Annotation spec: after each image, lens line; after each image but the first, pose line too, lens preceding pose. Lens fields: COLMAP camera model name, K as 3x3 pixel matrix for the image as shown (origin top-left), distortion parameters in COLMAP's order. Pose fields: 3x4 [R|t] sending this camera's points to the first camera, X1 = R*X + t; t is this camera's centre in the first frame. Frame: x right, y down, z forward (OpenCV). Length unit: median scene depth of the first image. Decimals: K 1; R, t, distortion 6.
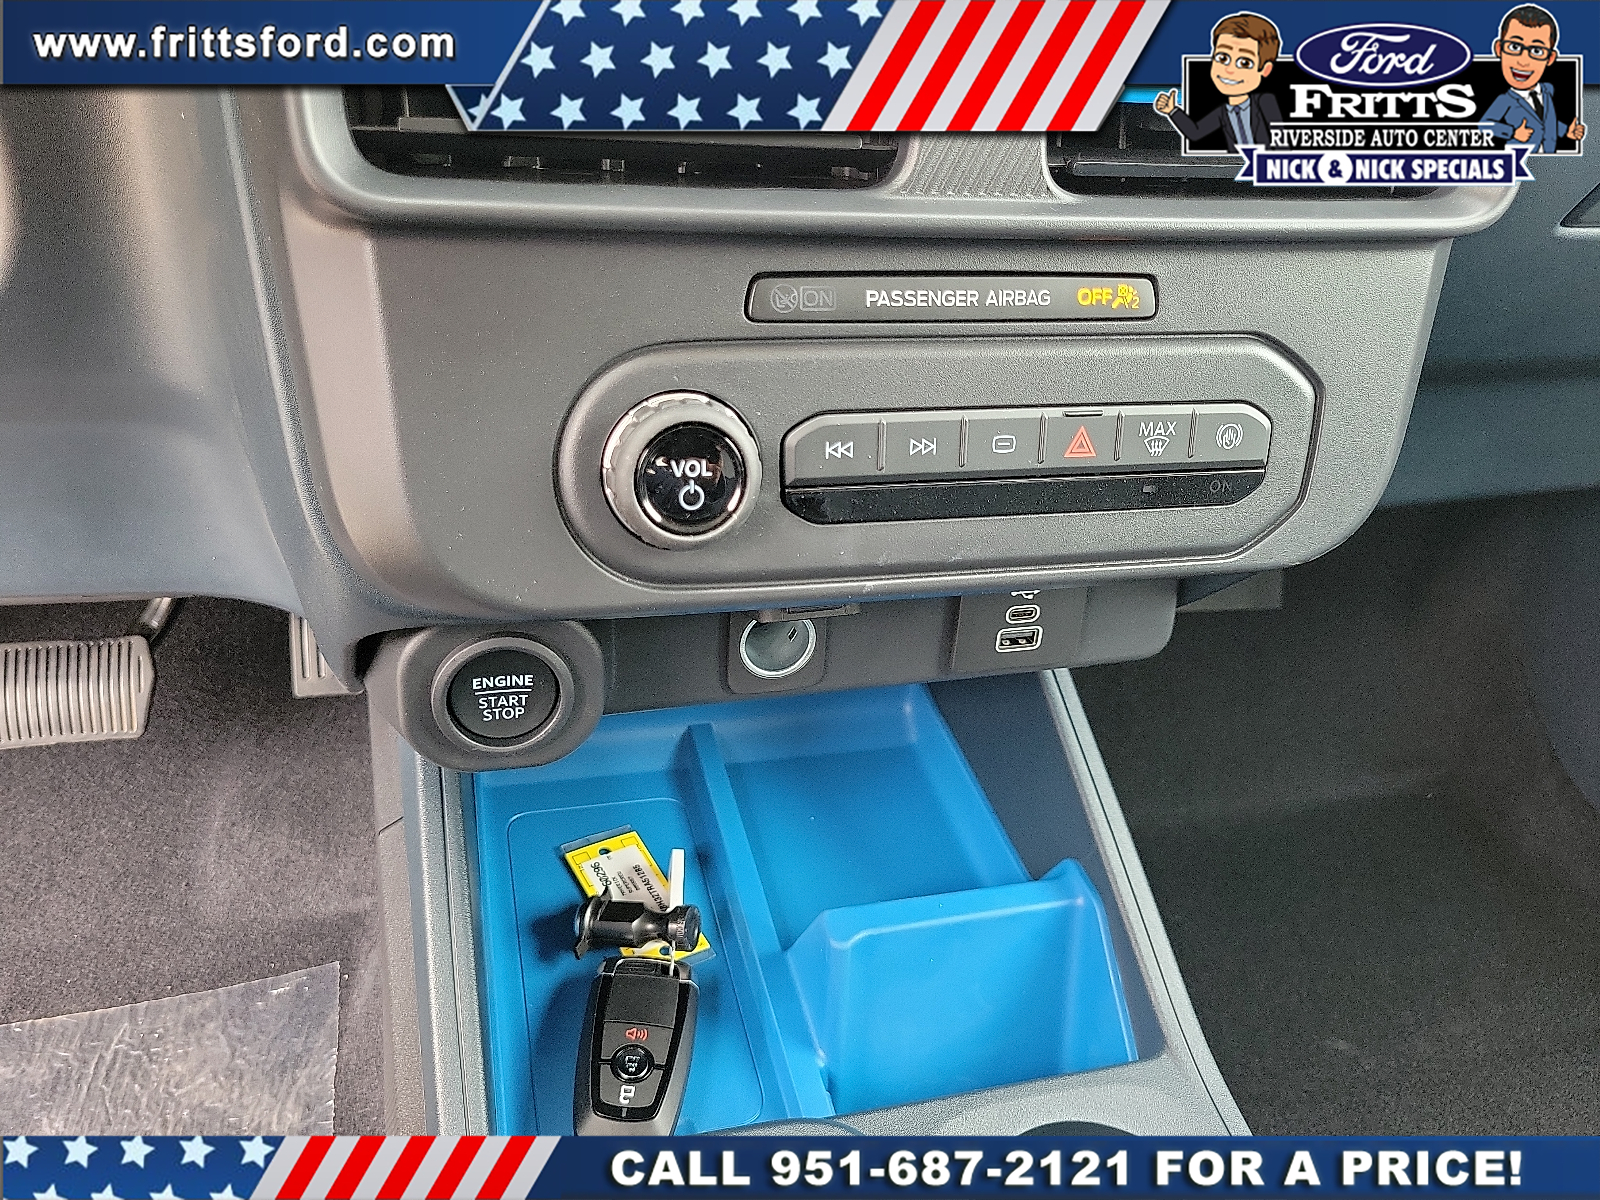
lens RADIAL K [[1318.9, 0, 800.0], [0, 1318.9, 600.0], [0, 0, 1]] dist [0.047670, -0.000504]
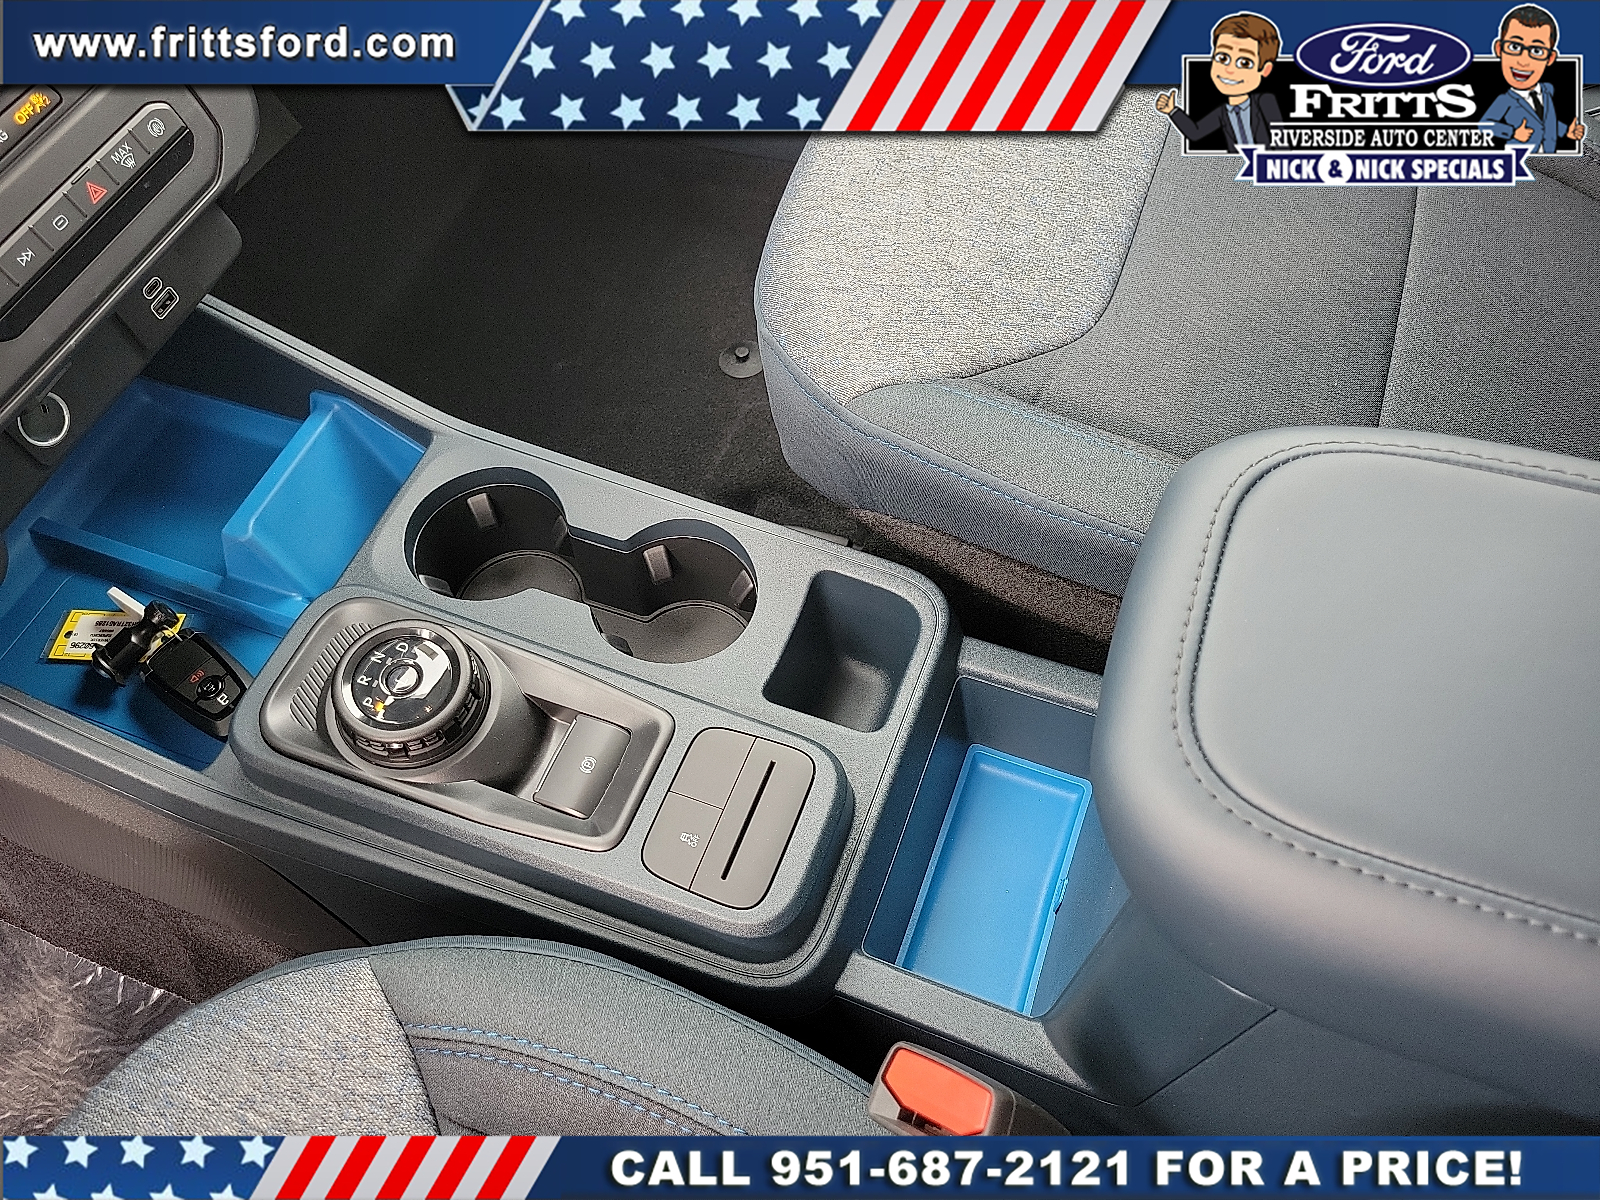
lens RADIAL K [[1318.9, 0, 800.0], [0, 1318.9, 600.0], [0, 0, 1]] dist [0.047670, -0.000504]
pose [[0.589405, -0.752250, 0.294484, -0.094008], [0.596521, 0.651100, 0.469288, -0.030342], [-0.544761, -0.100935, 0.832495, -0.595560]]
